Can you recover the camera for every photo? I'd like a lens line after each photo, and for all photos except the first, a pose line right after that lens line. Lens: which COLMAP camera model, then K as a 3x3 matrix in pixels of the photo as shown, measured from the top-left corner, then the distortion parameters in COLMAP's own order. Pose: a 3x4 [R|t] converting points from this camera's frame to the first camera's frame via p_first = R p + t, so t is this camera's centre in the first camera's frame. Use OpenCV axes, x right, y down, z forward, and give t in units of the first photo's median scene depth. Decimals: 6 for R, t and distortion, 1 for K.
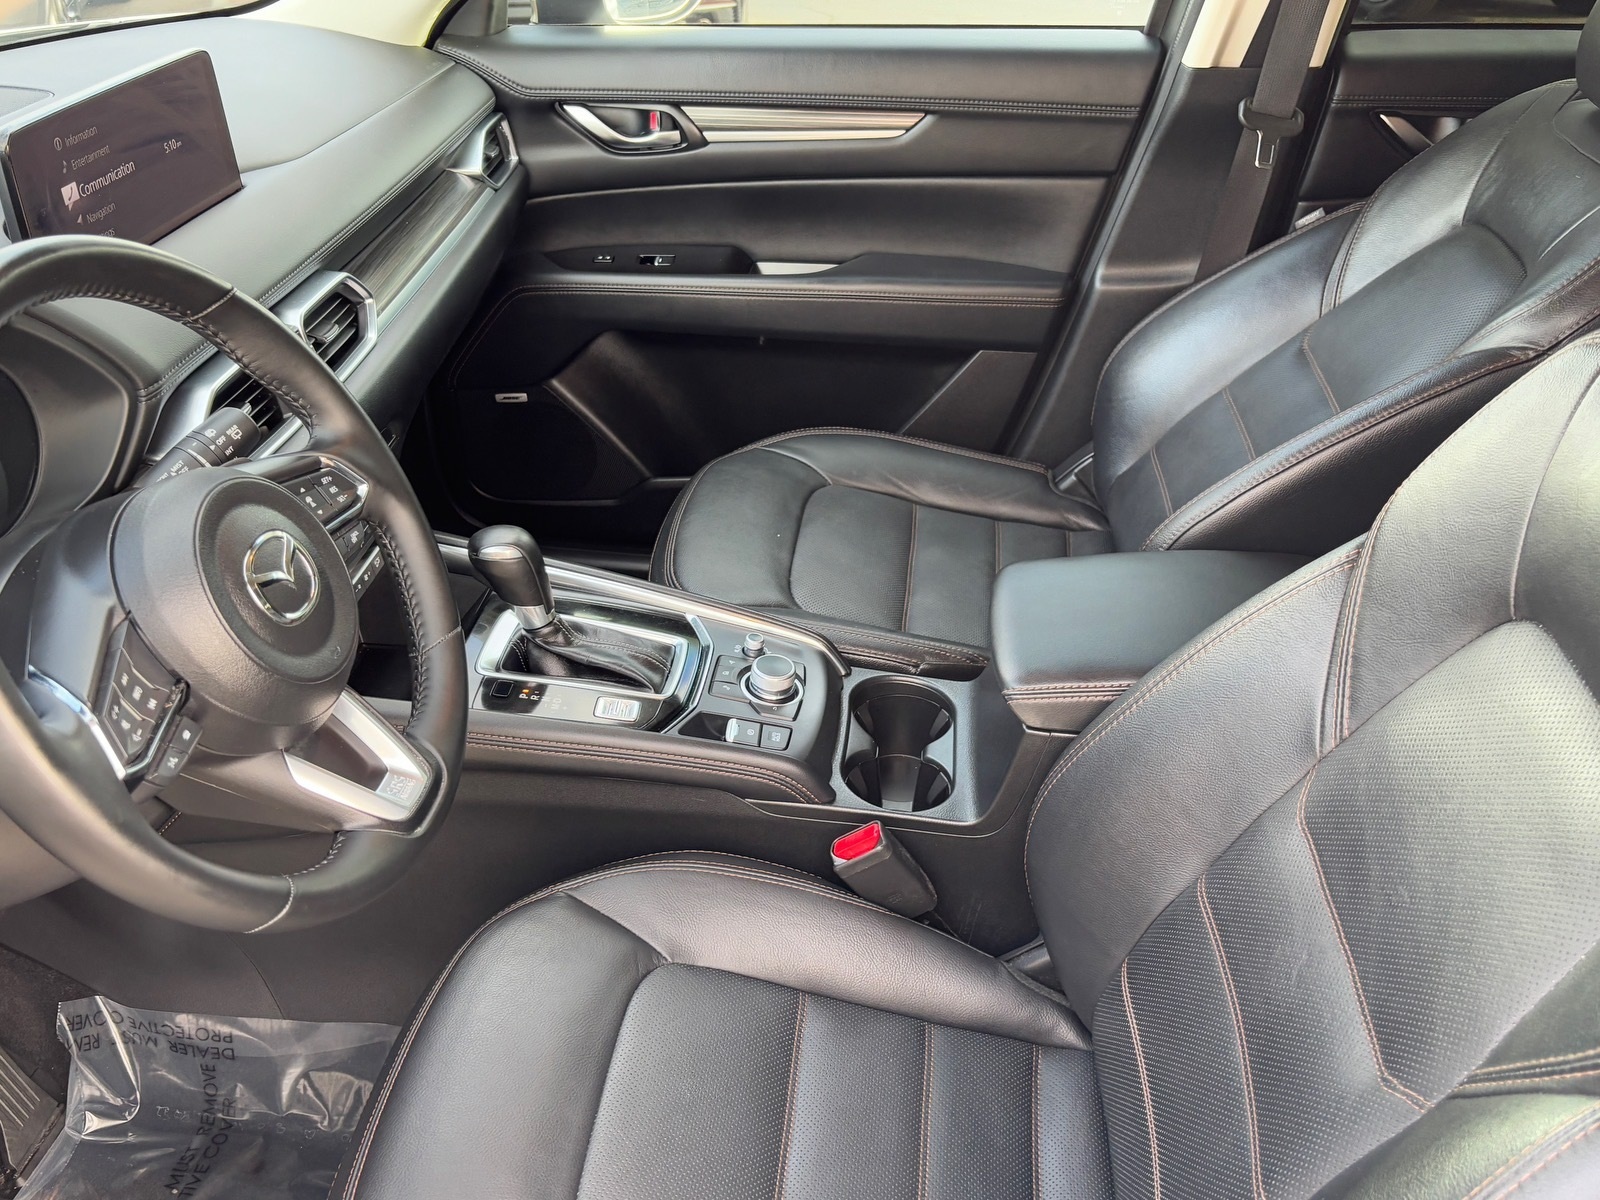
lens RADIAL K [[1421.3, 0, 817.4], [0, 1421.3, 619.5], [0, 0, 1]] dist [0.024688, -0.043249]
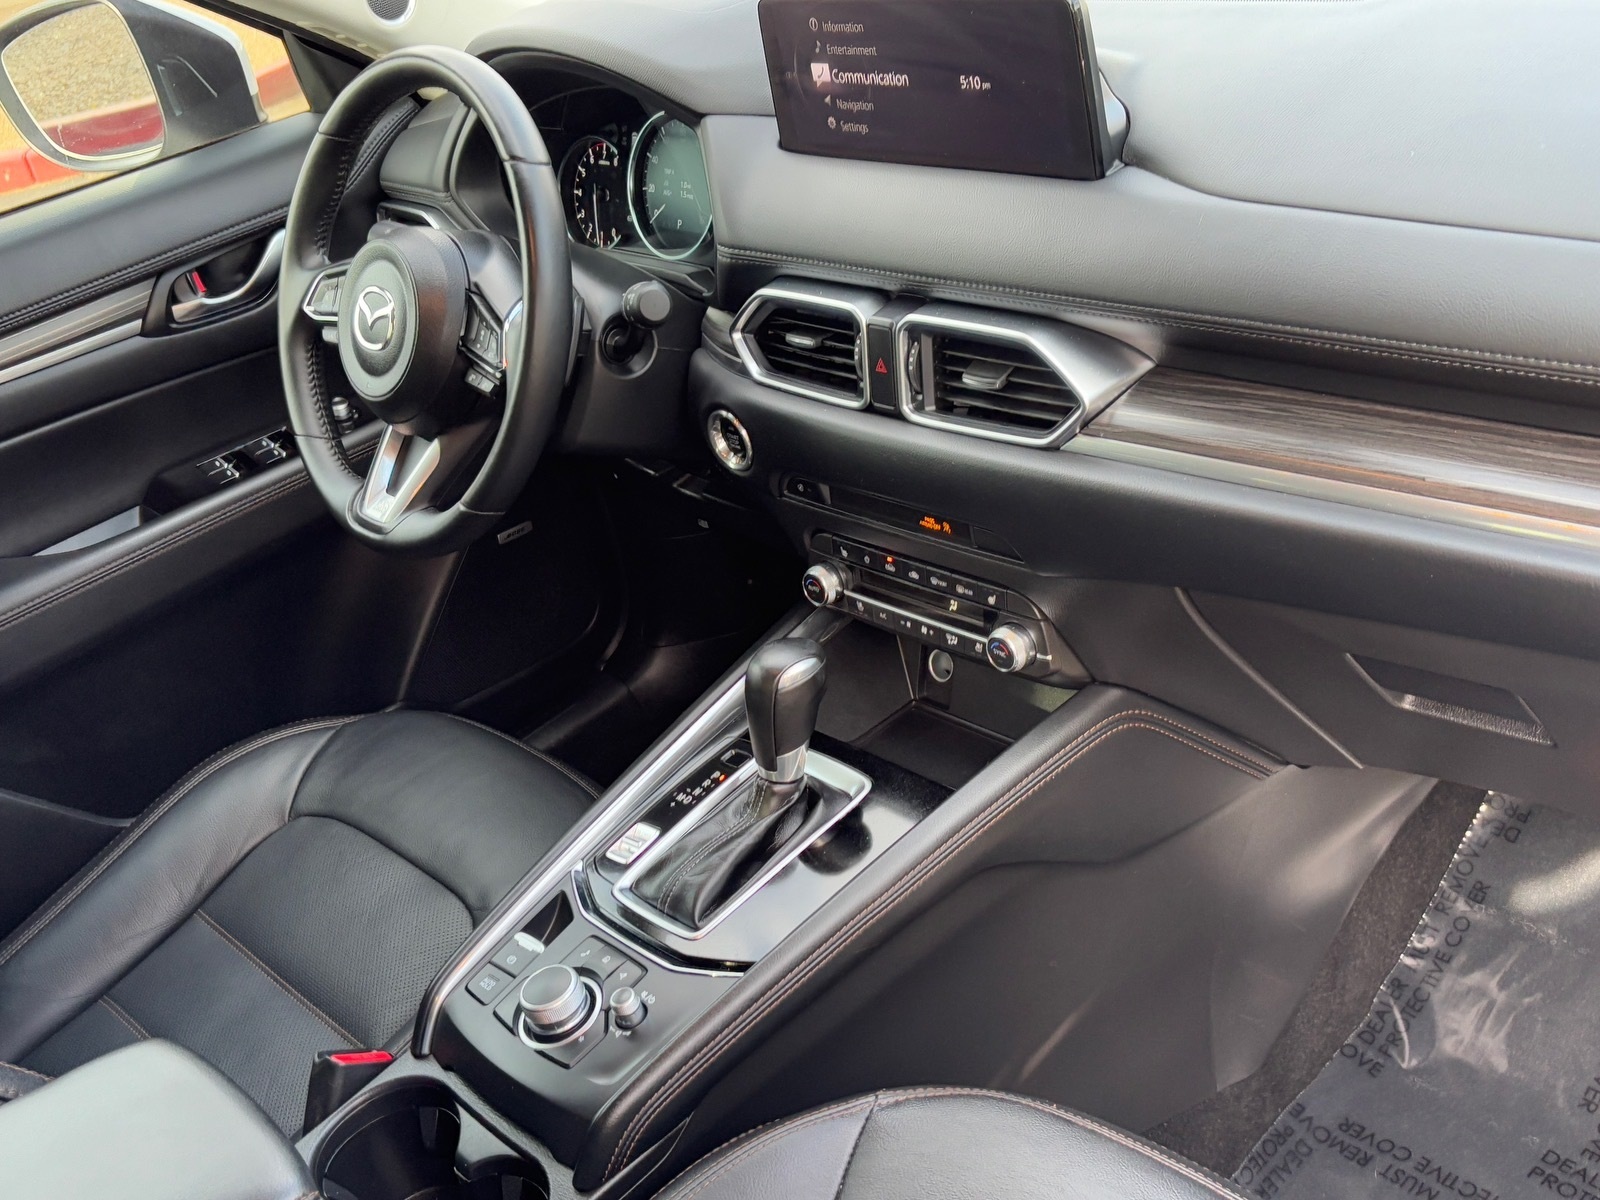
lens RADIAL K [[1750.9, 0, 782.5], [0, 1750.9, 617.8], [0, 0, 1]] dist [0.079007, 0.000000]
pose [[-0.659976, 0.481804, -0.576452, 0.315691], [-0.214296, 0.614685, 0.759104, -0.785068], [0.720076, 0.624522, -0.302429, 1.248752]]
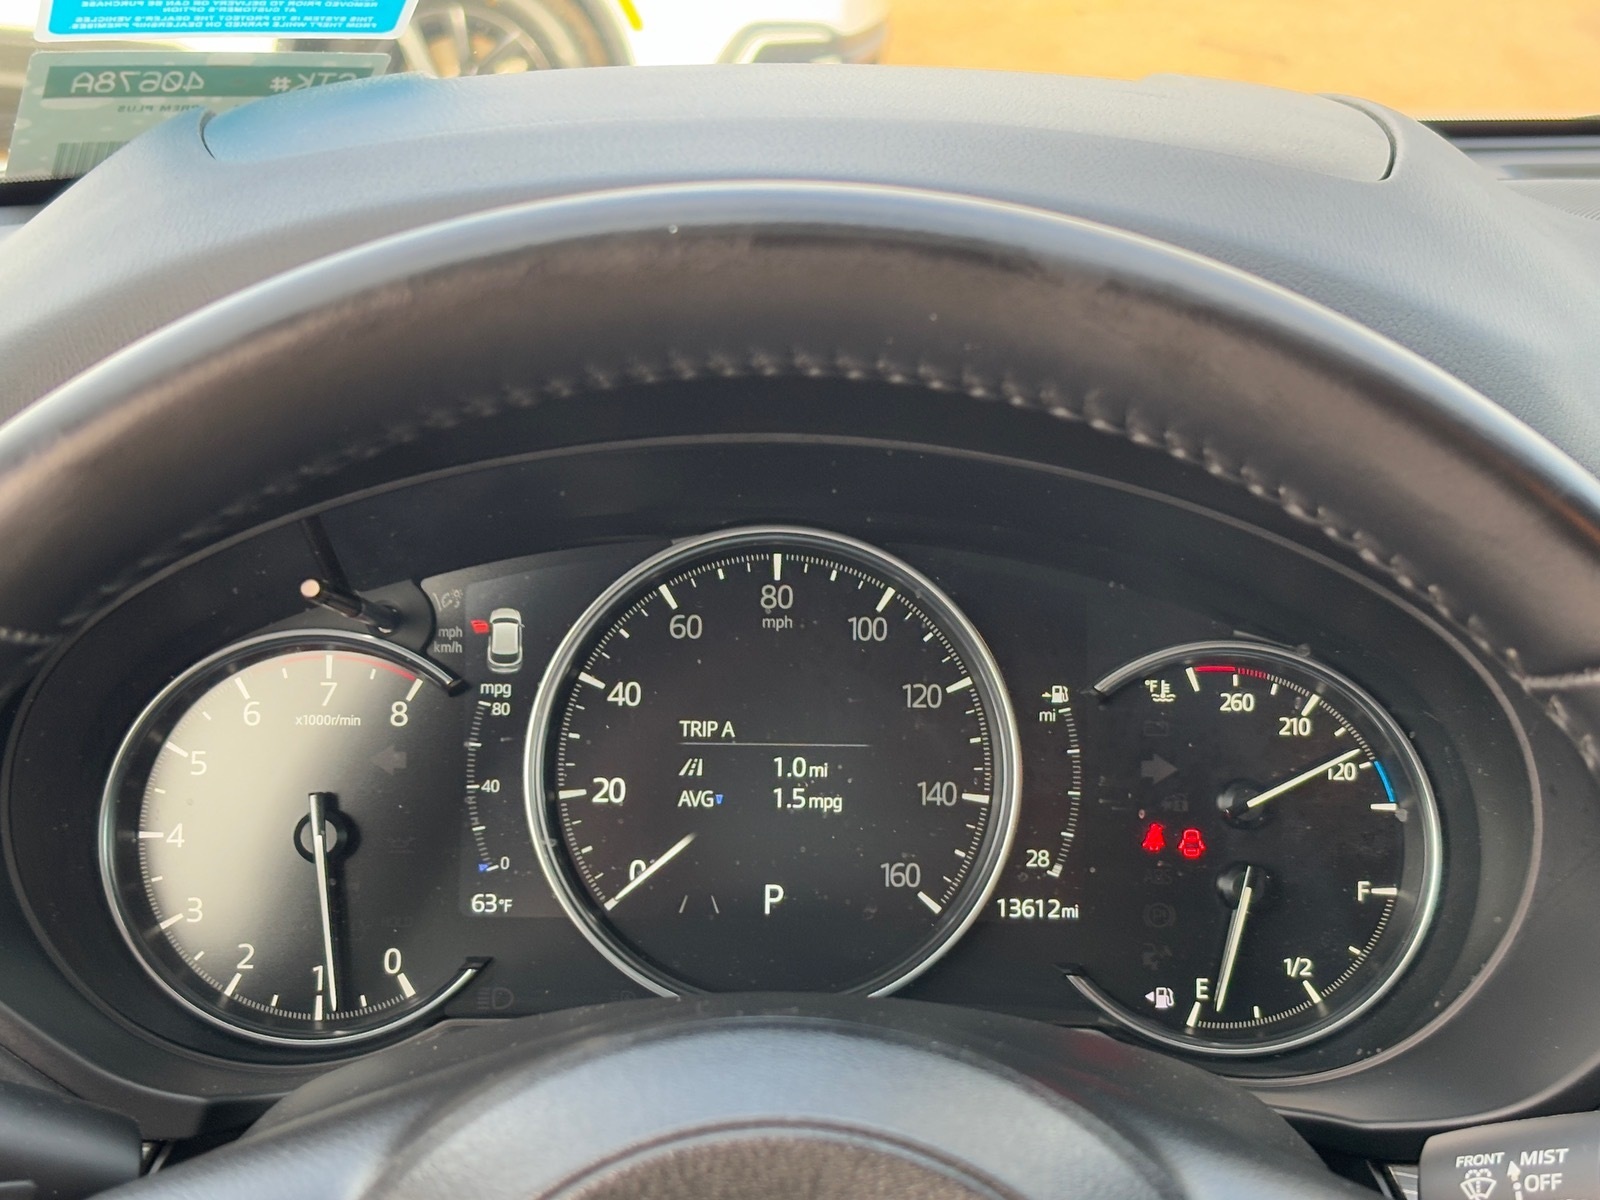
lens RADIAL K [[2625.1, 0, 819.2], [0, 2625.1, 567.7], [0, 0, 1]] dist [0.166205, 0.000000]
pose [[0.111480, 0.278371, -0.953982, 0.017535], [-0.544731, 0.820015, 0.175623, -0.164229], [0.831168, 0.500086, 0.243053, 0.501353]]
